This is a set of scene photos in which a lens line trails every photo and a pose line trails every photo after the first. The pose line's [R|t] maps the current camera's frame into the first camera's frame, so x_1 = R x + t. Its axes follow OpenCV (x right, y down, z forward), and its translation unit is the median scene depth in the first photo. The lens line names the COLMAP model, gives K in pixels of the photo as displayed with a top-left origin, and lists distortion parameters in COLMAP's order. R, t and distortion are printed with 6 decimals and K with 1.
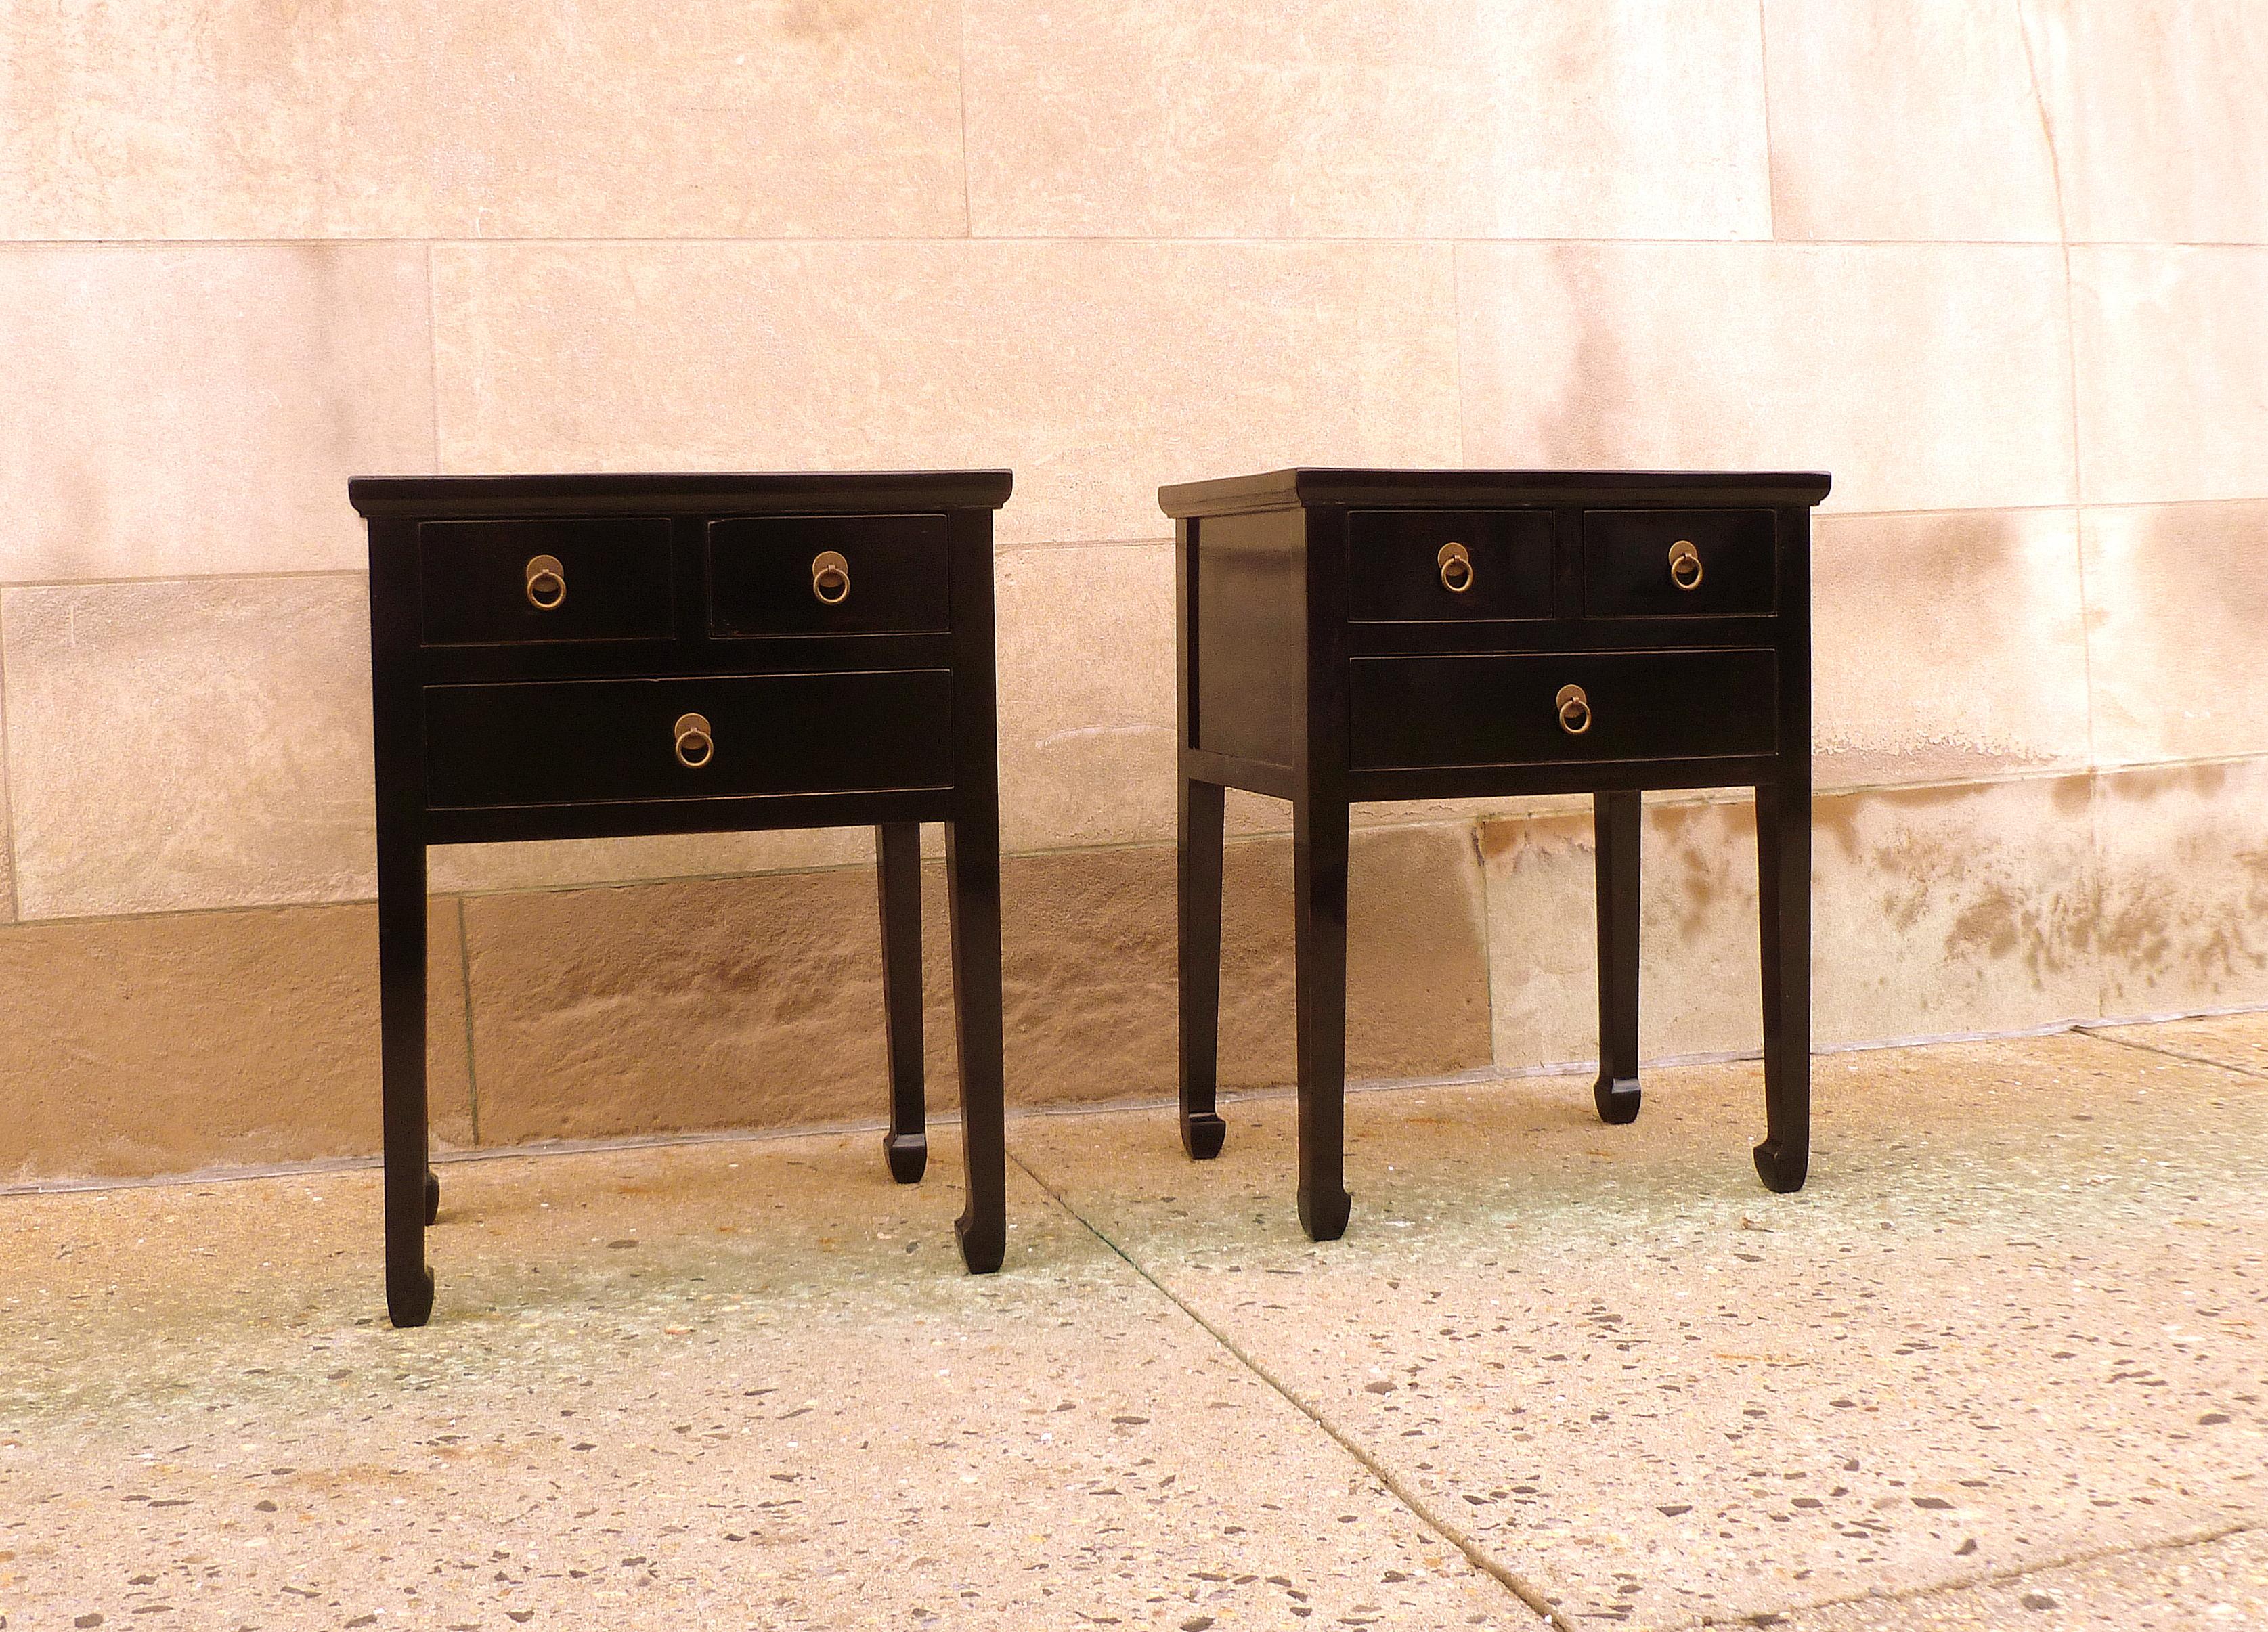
lens RADIAL K [[2419.9, 0, 1082.6], [0, 2419.9, 701.6], [0, 0, 1]] dist [-0.090701, 0.025299]
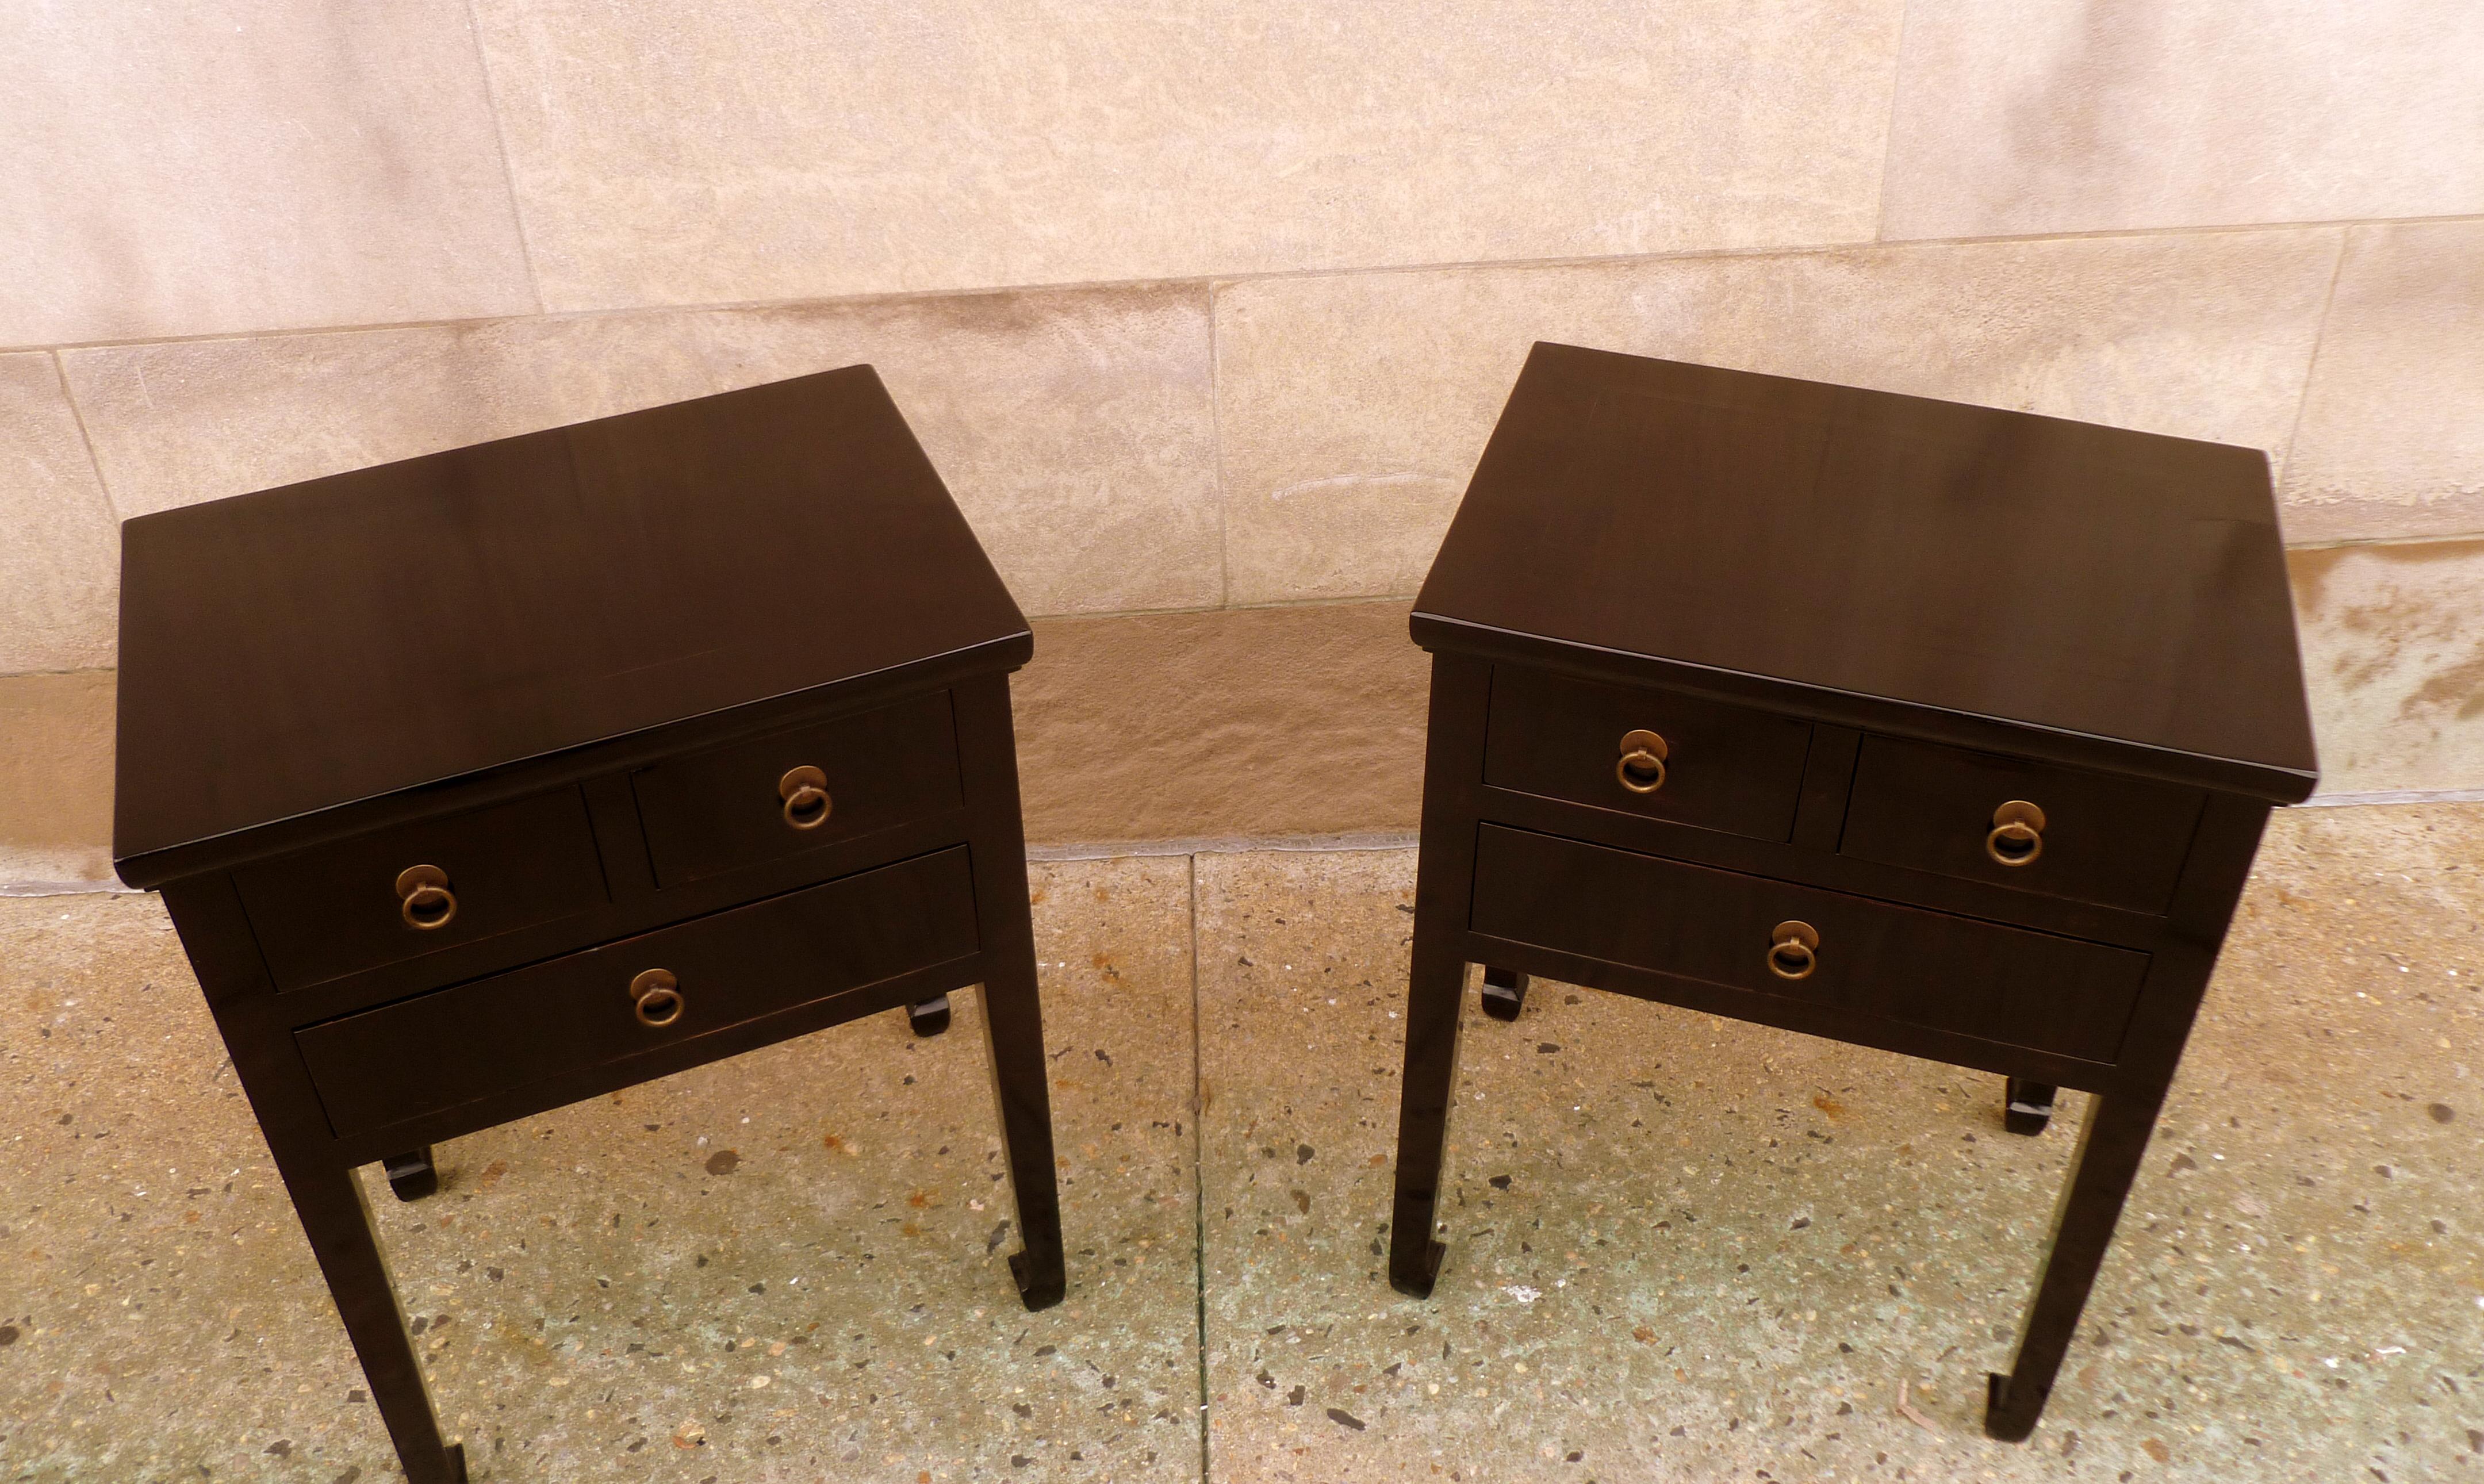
lens RADIAL K [[2057.8, 0, 1249.5], [0, 2057.8, 639.3], [0, 0, 1]] dist [-0.075445, 0.002649]
pose [[0.970903, 0.145405, -0.190276, 0.119129], [-0.018018, 0.836663, 0.547421, -0.340459], [0.238794, -0.528065, 0.814939, 0.408528]]
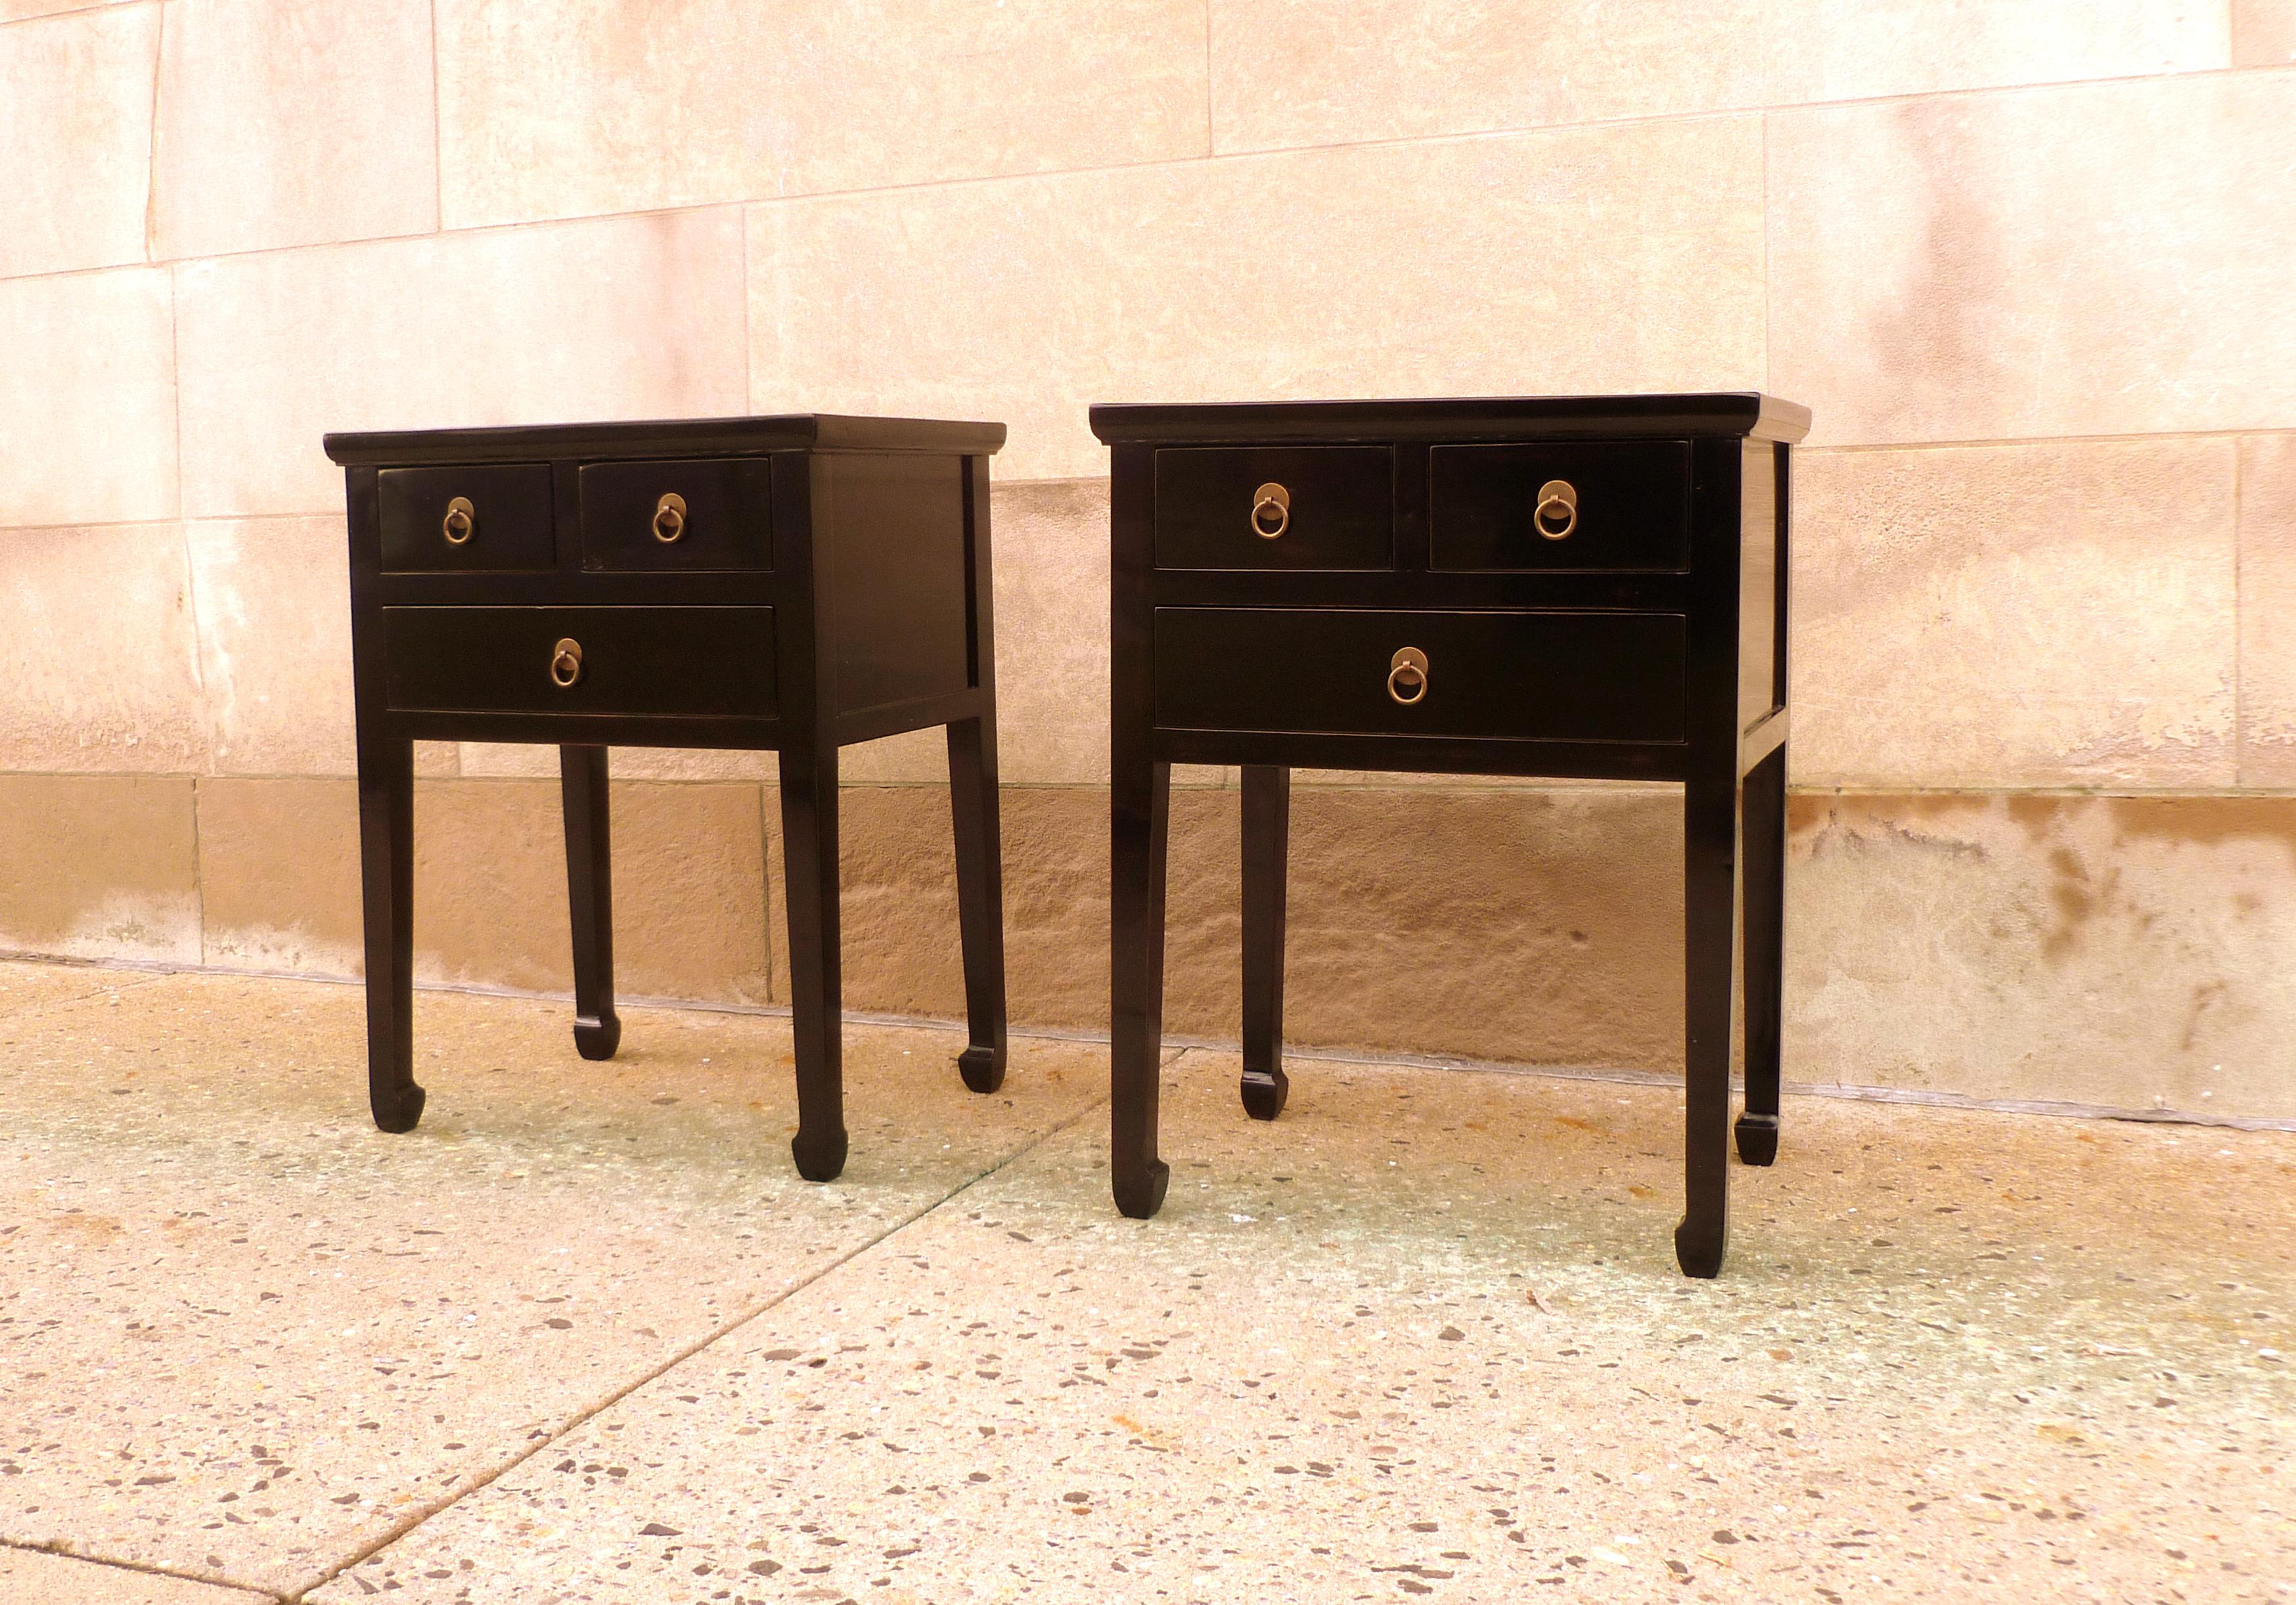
lens RADIAL K [[2353.3, 0, 1150.3], [0, 2353.3, 737.0], [0, 0, 1]] dist [-0.093653, 0.022786]
pose [[0.790447, 0.069305, -0.608597, 0.541760], [-0.027487, 0.996591, 0.077788, -0.031546], [0.611913, -0.044759, 0.789657, 0.229618]]
